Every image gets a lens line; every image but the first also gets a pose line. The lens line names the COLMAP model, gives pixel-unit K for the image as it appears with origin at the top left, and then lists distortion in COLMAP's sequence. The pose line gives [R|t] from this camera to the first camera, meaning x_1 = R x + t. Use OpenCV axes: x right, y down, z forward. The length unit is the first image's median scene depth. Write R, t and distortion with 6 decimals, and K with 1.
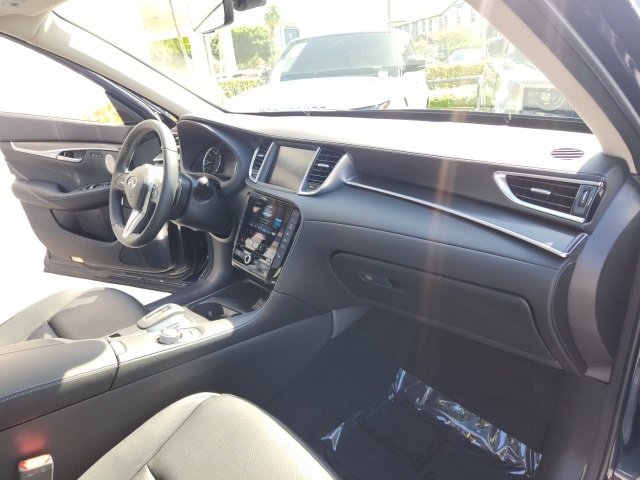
lens RADIAL K [[426.7, 0, 321.5], [0, 426.7, 240.5], [0, 0, 1]] dist [0.054379, -0.046378]
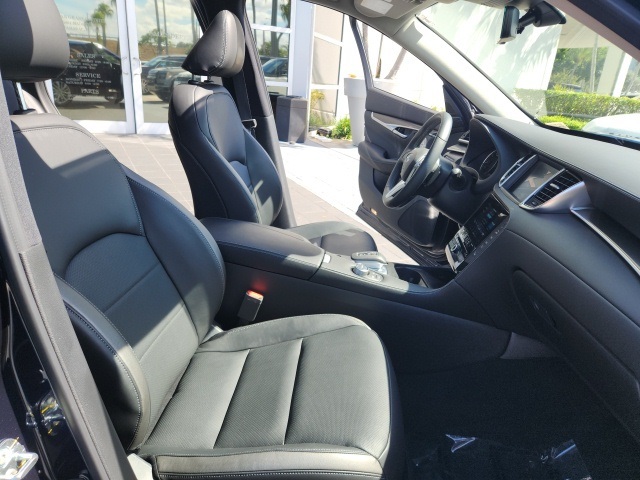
lens RADIAL K [[426.7, 0, 321.5], [0, 426.7, 240.5], [0, 0, 1]] dist [0.054379, -0.046378]
pose [[0.670339, 0.386153, -0.633665, 0.246795], [-0.389114, 0.910033, 0.142937, 0.002292], [0.631852, 0.150751, 0.760288, -0.048130]]
